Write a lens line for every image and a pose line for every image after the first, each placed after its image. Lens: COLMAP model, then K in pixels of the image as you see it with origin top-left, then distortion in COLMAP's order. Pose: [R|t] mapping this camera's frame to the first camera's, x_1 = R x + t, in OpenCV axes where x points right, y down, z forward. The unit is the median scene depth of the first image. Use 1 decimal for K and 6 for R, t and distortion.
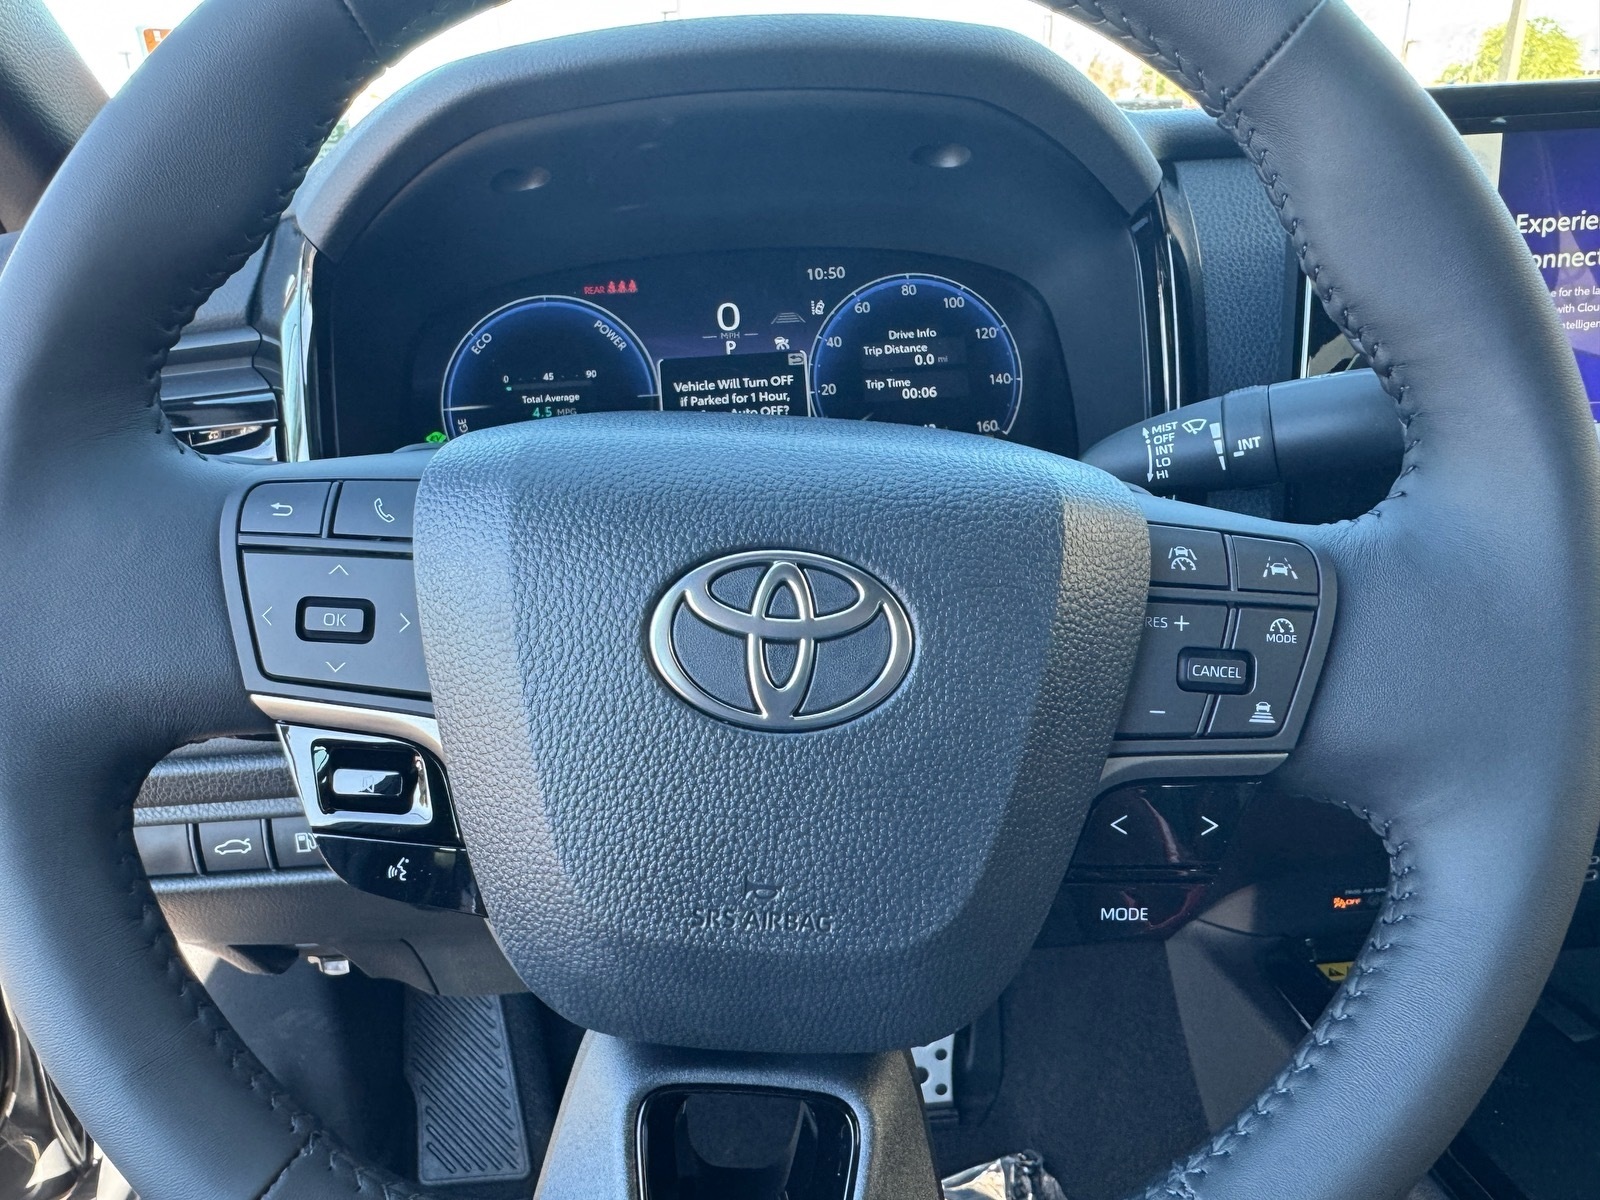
lens RADIAL K [[1128.6, 0, 739.3], [0, 1128.6, 600.3], [0, 0, 1]] dist [-0.004530, -0.002808]
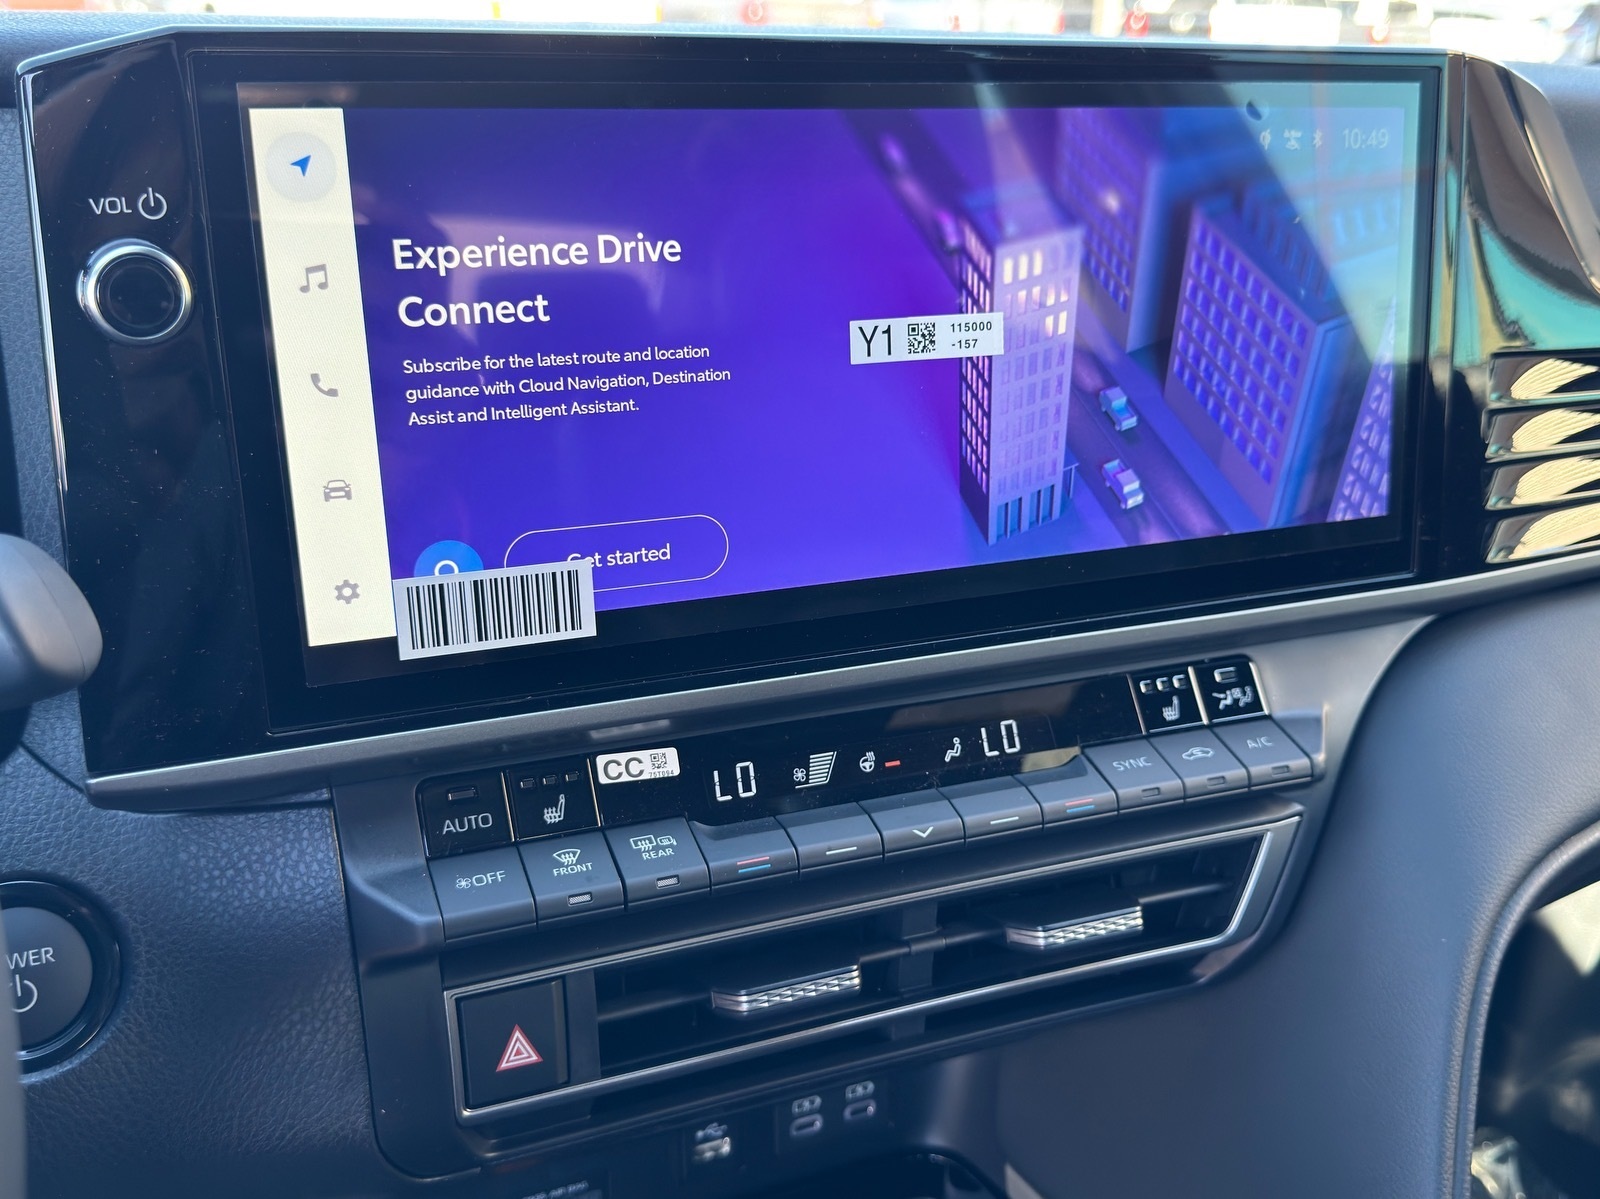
lens RADIAL K [[1492.1, 0, 800.0], [0, 1492.1, 599.5], [0, 0, 1]] dist [0.183168, -0.431756]
pose [[0.935314, -0.056728, 0.349241, 0.441646], [0.059849, 0.998206, 0.001856, -0.097760], [-0.348719, 0.019165, 0.937031, 0.103676]]
